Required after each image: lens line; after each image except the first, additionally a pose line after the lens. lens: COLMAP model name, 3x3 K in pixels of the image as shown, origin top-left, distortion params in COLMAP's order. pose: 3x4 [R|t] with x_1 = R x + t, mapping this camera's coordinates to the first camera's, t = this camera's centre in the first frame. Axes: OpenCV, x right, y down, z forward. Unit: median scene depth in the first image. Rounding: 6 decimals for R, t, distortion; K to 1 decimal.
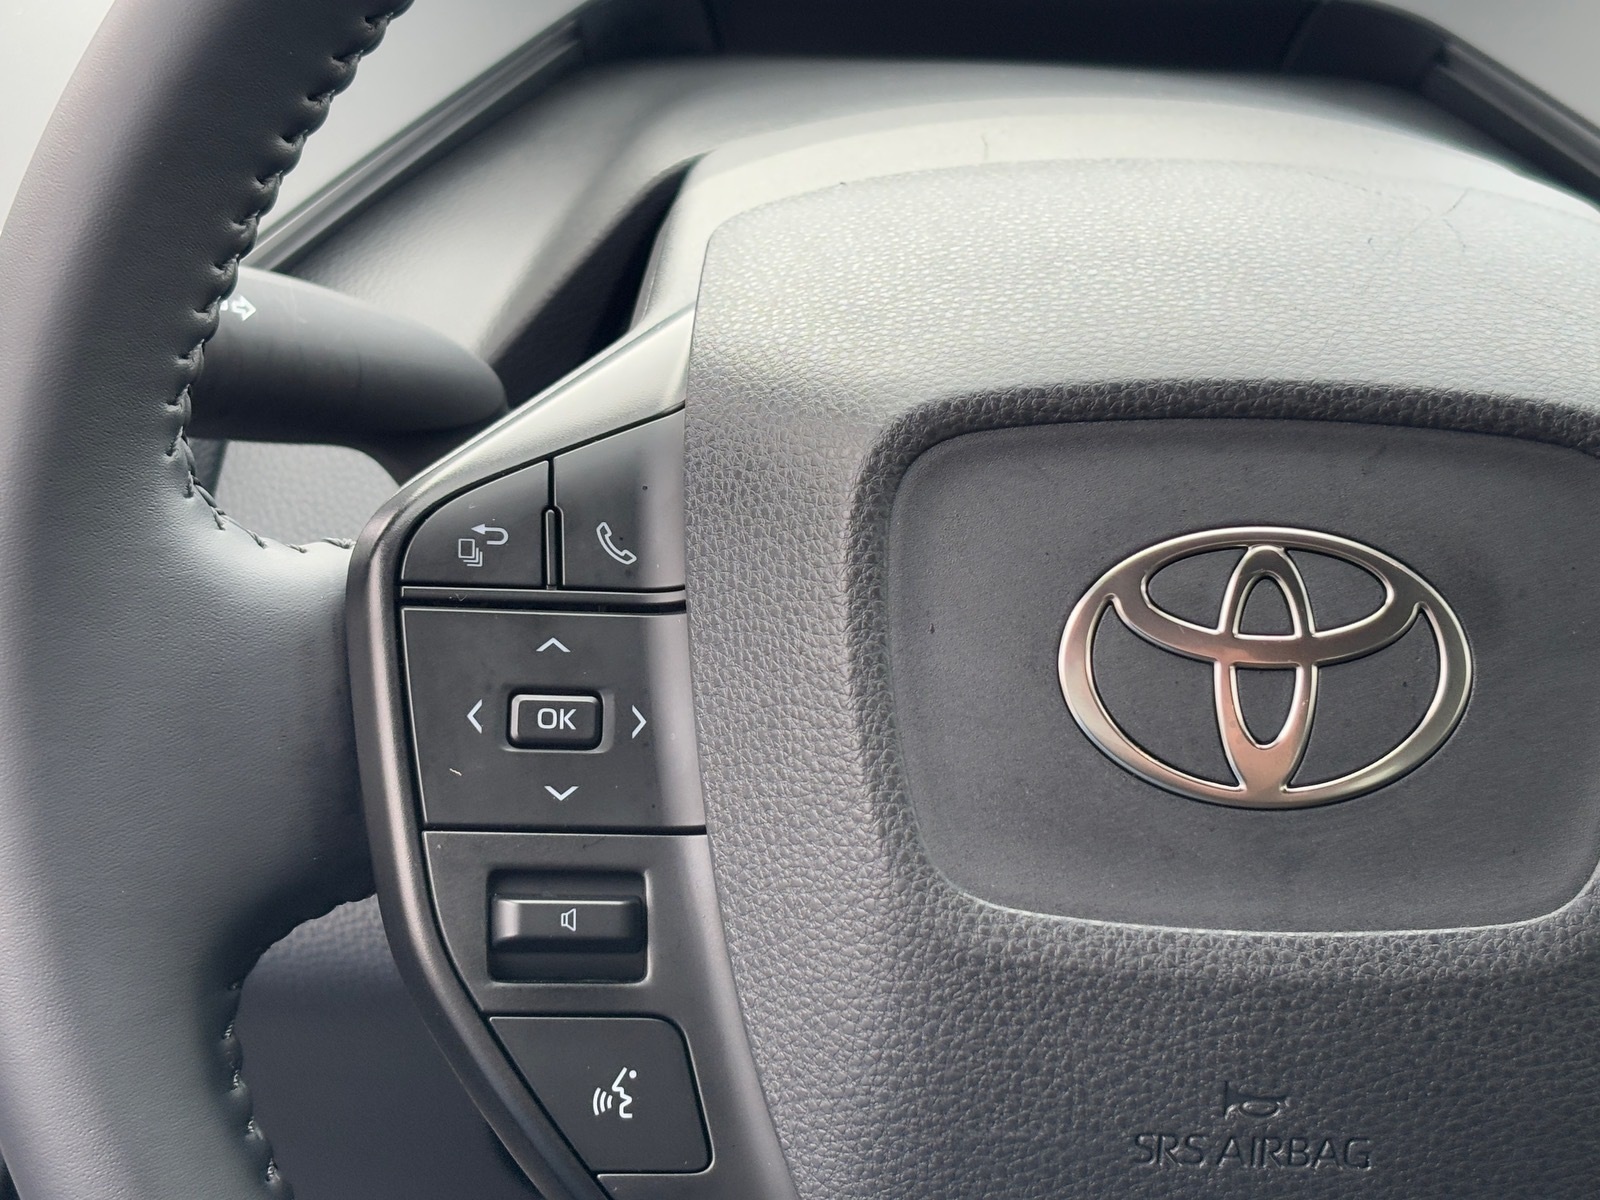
lens RADIAL K [[2887.8, 0, 787.0], [0, 2887.8, 590.4], [0, 0, 1]] dist [0.117420, 0.000000]
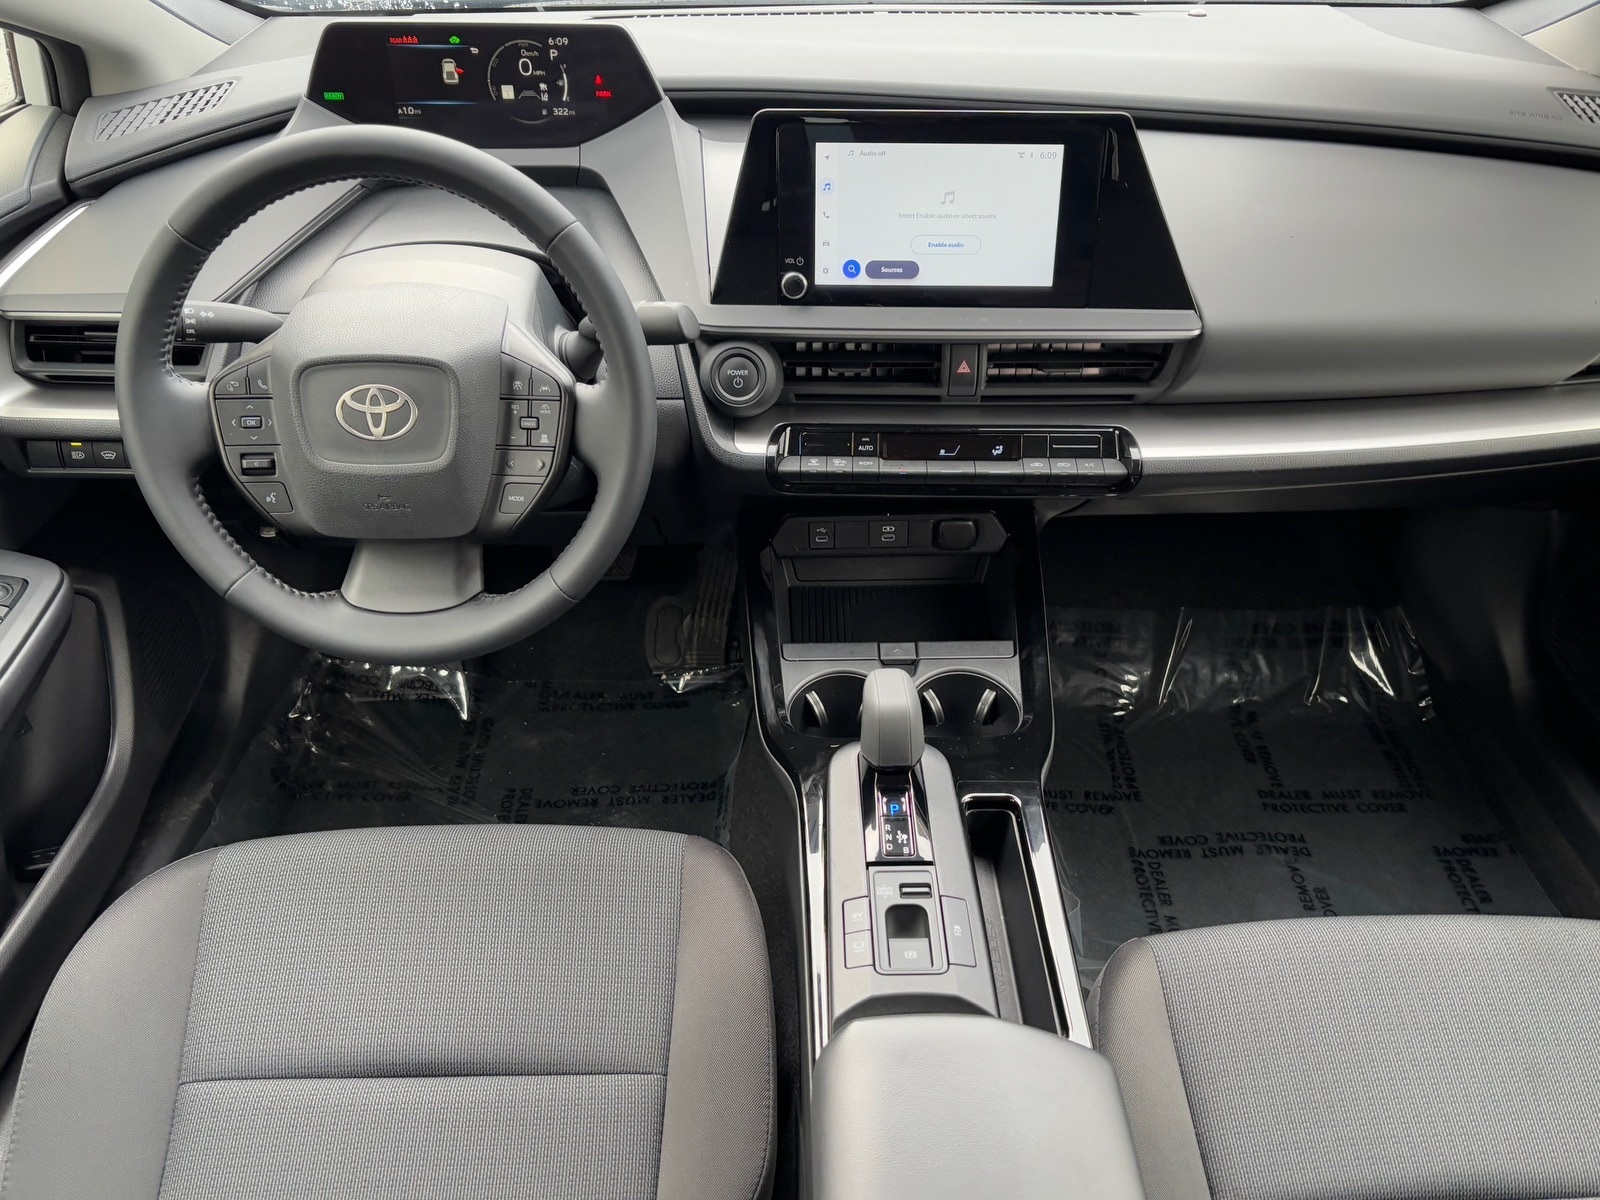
lens RADIAL K [[1297.9, 0, 805.8], [0, 1297.9, 610.5], [0, 0, 1]] dist [0.042857, -0.047169]
pose [[0.999388, -0.018022, -0.029968, 0.969335], [0.026027, 0.955689, 0.293224, -0.290655], [0.023355, -0.293825, 0.955574, -1.250526]]
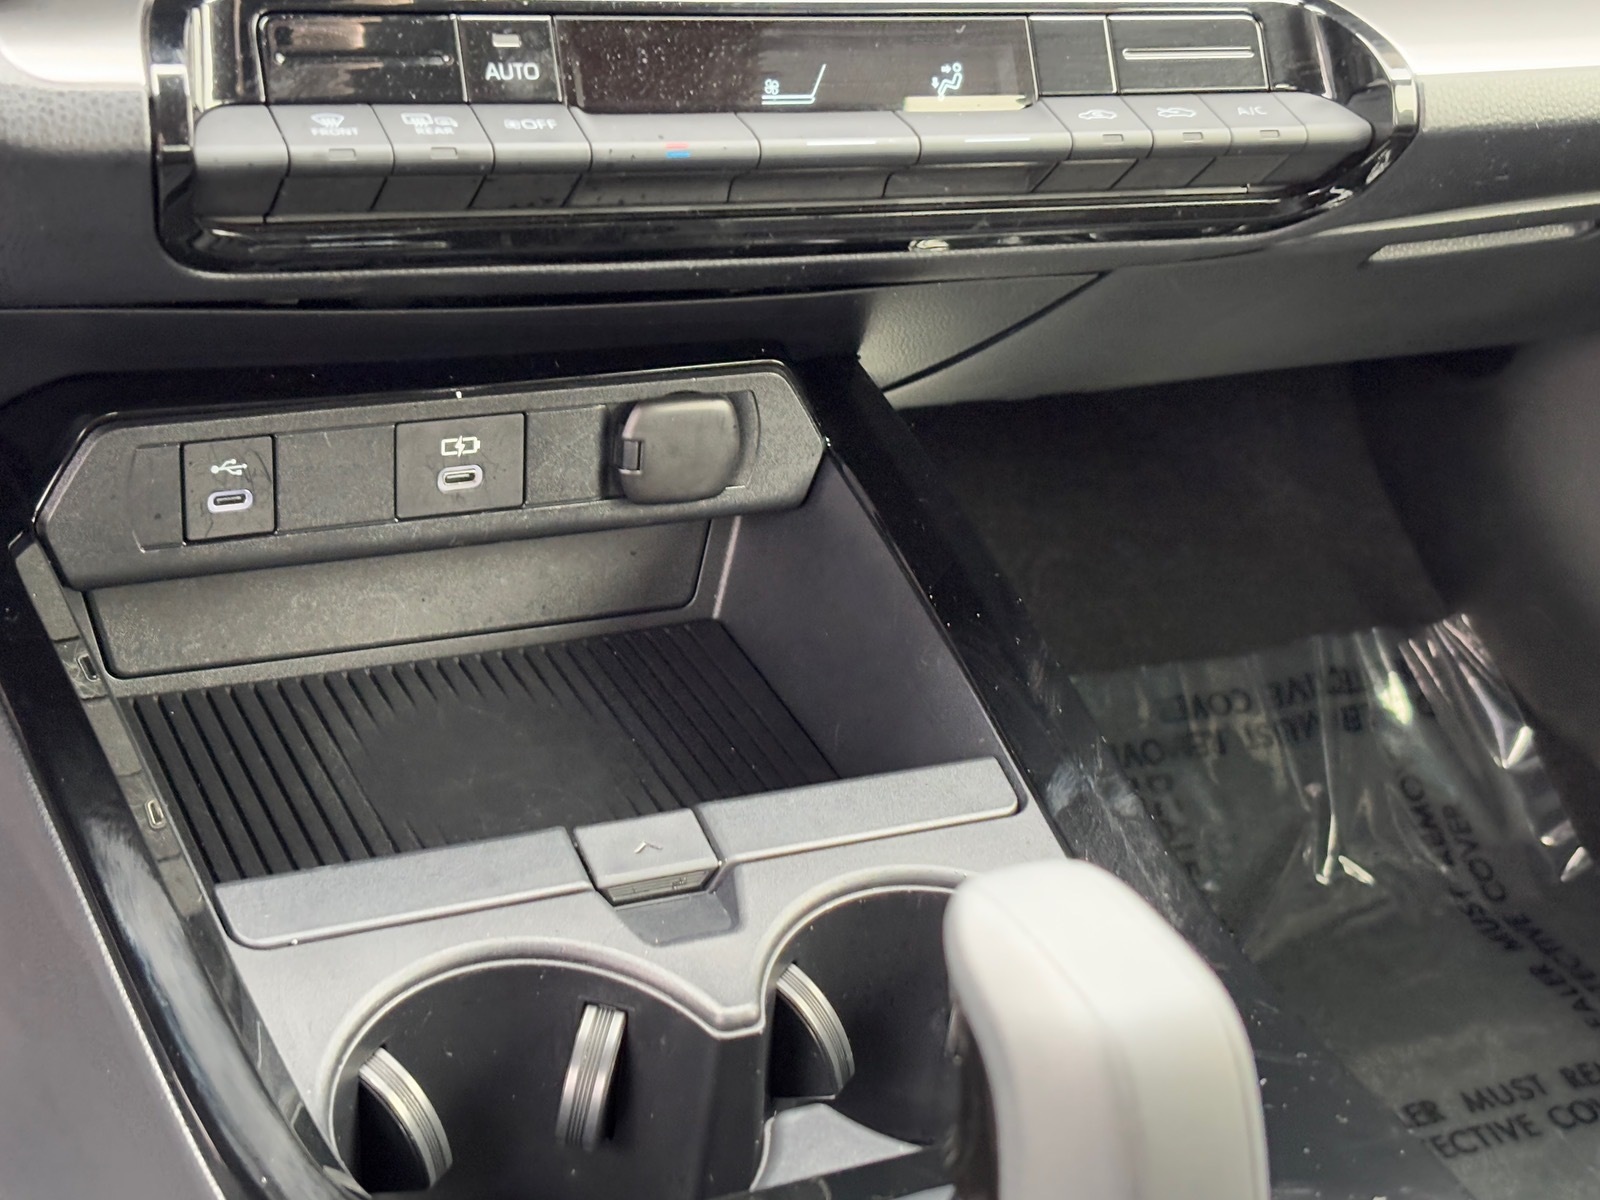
lens RADIAL K [[2561.5, 0, 780.8], [0, 2561.5, 607.2], [0, 0, 1]] dist [0.155511, 0.000000]
pose [[0.908875, -0.124109, 0.398174, 0.549250], [0.036683, 0.974787, 0.220102, 0.170886], [-0.415452, -0.185439, 0.890512, 0.105577]]
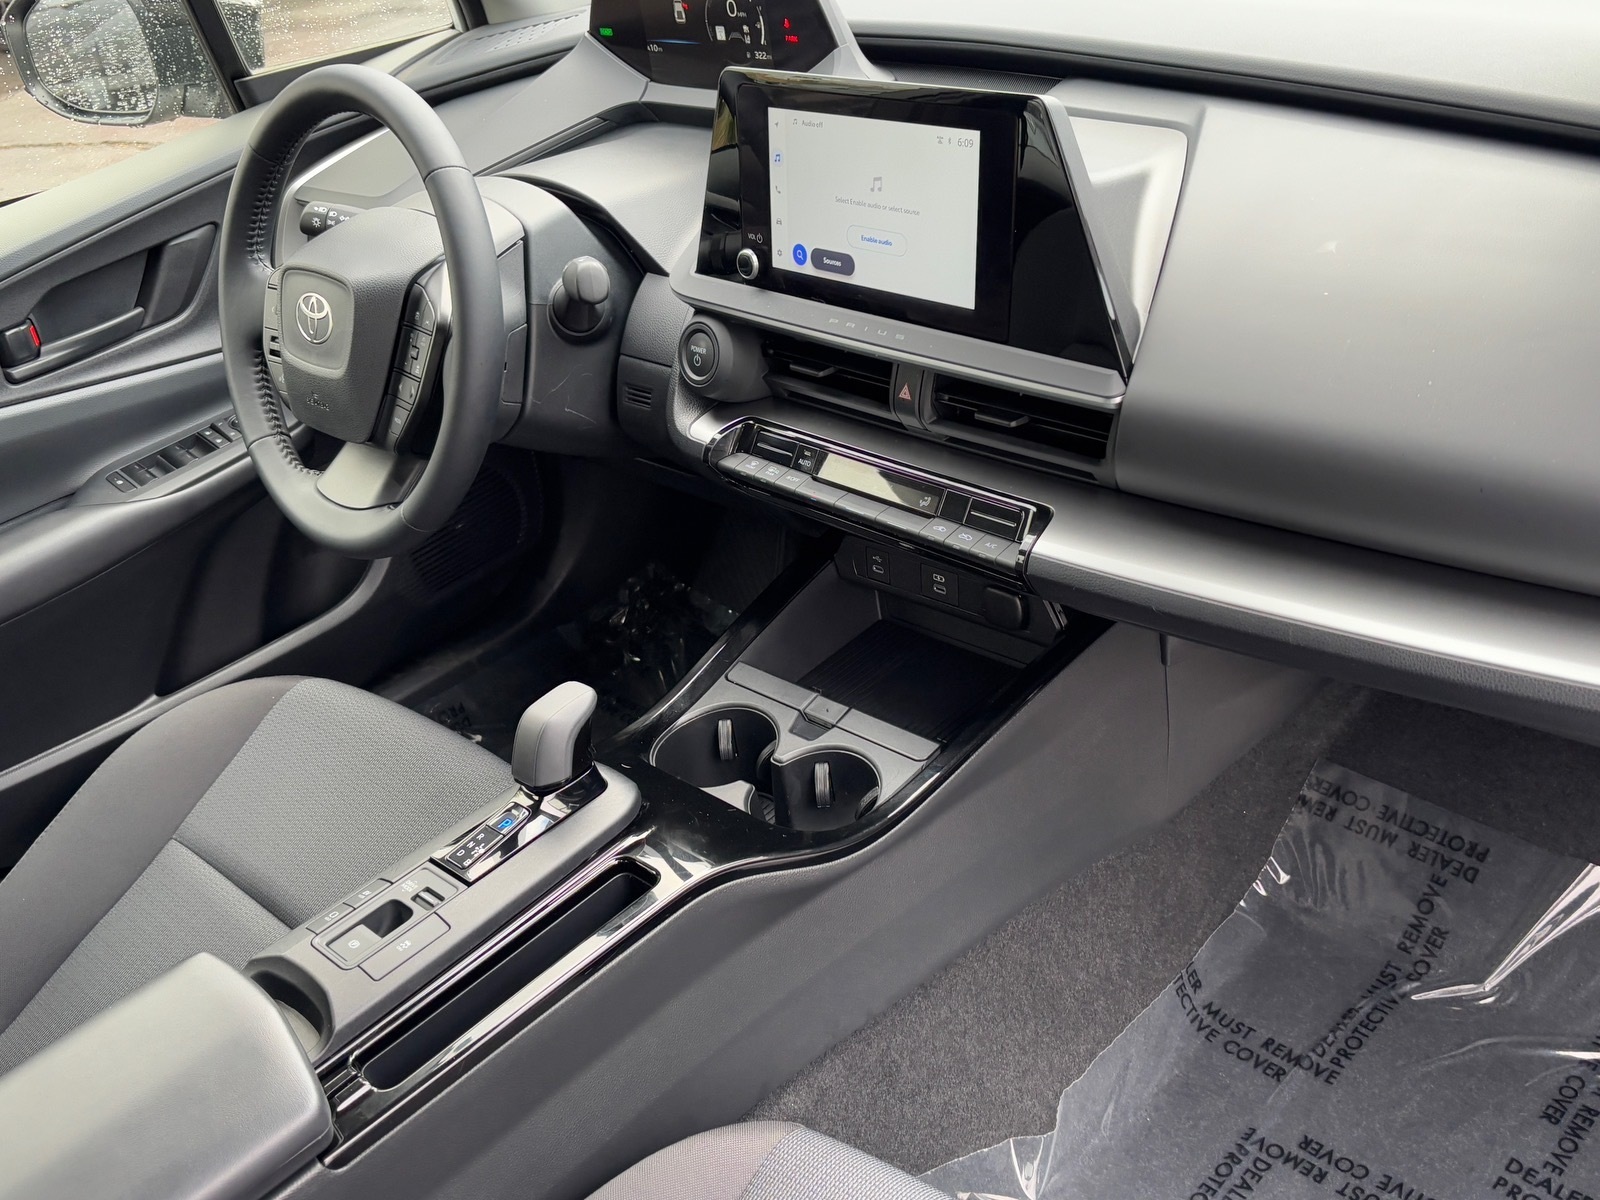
lens RADIAL K [[1577.1, 0, 792.0], [0, 1577.1, 625.1], [0, 0, 1]] dist [0.049041, 0.000000]
pose [[0.692308, 0.259824, -0.673202, 3.023348], [-0.060994, 0.950659, 0.304184, -0.400753], [0.719019, -0.169528, 0.673997, -0.511782]]
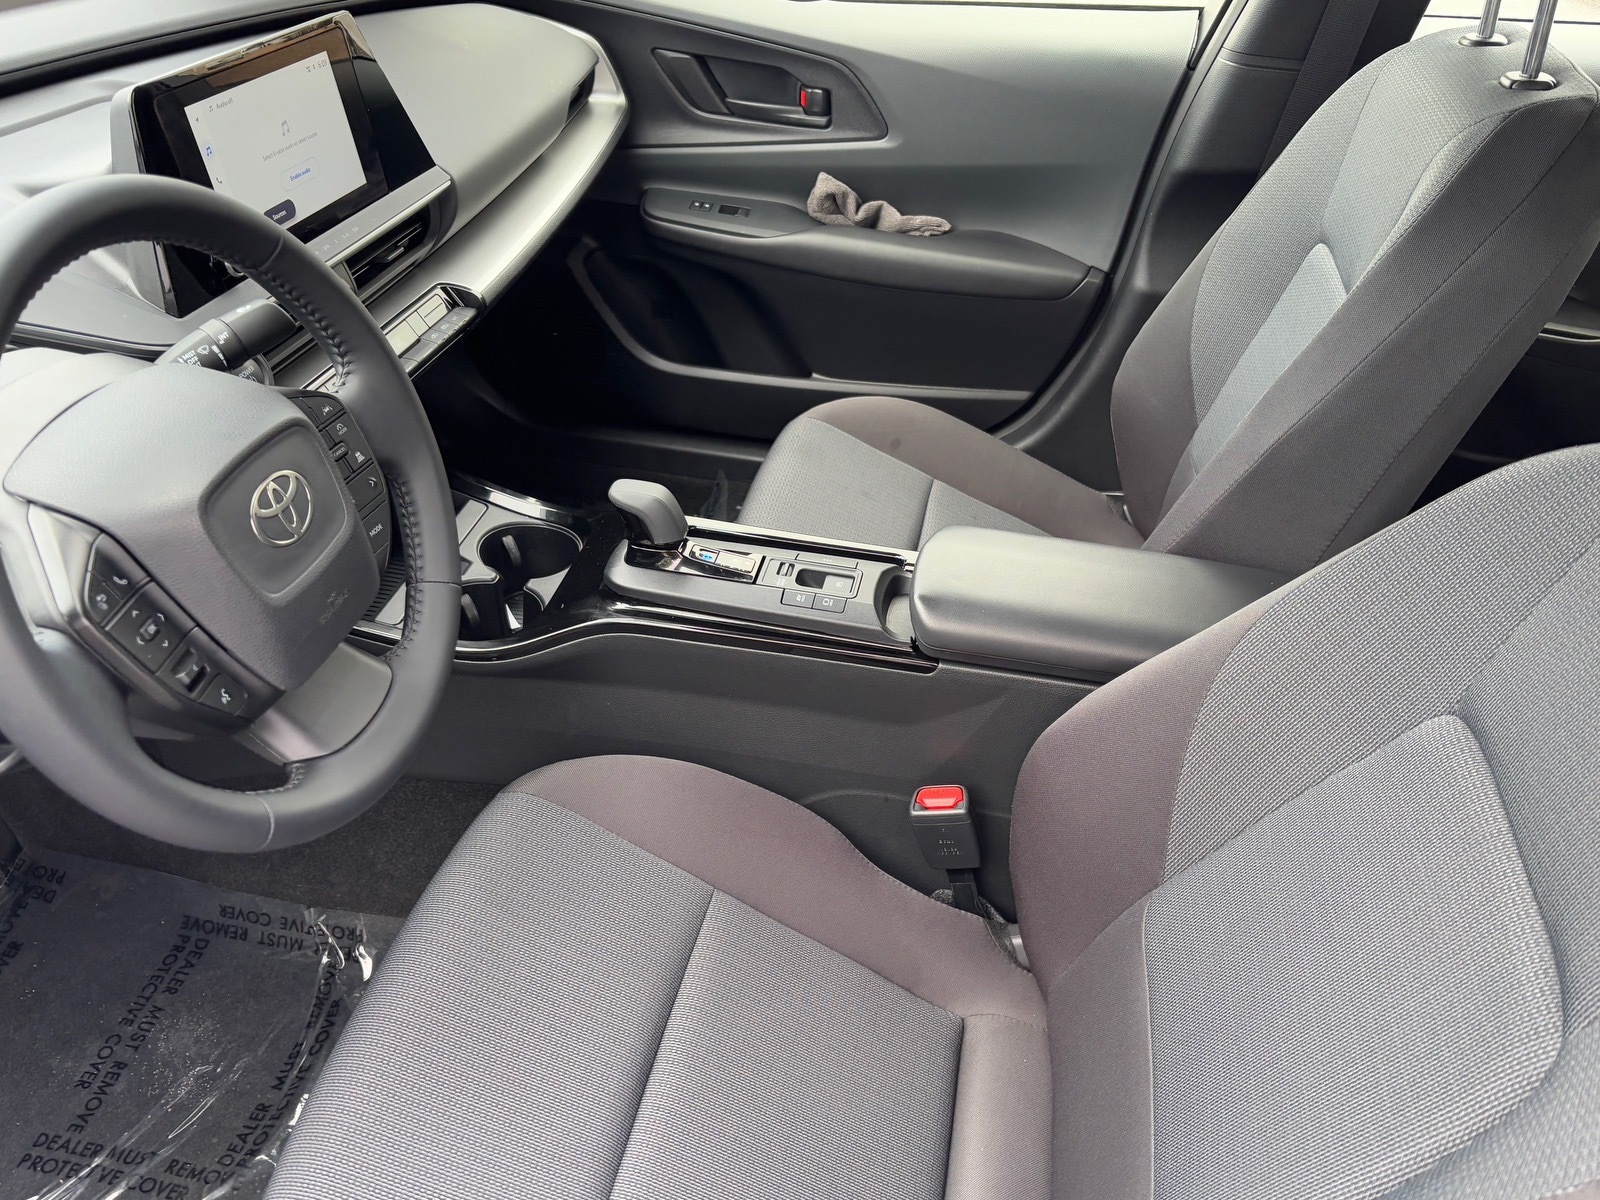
lens RADIAL K [[1297.9, 0, 816.9], [0, 1297.9, 611.8], [0, 0, 1]] dist [0.042857, -0.047169]
pose [[0.205903, -0.585037, 0.784433, -1.215936], [0.261915, 0.805312, 0.531859, -0.641634], [-0.942870, 0.095944, 0.319046, -0.291897]]
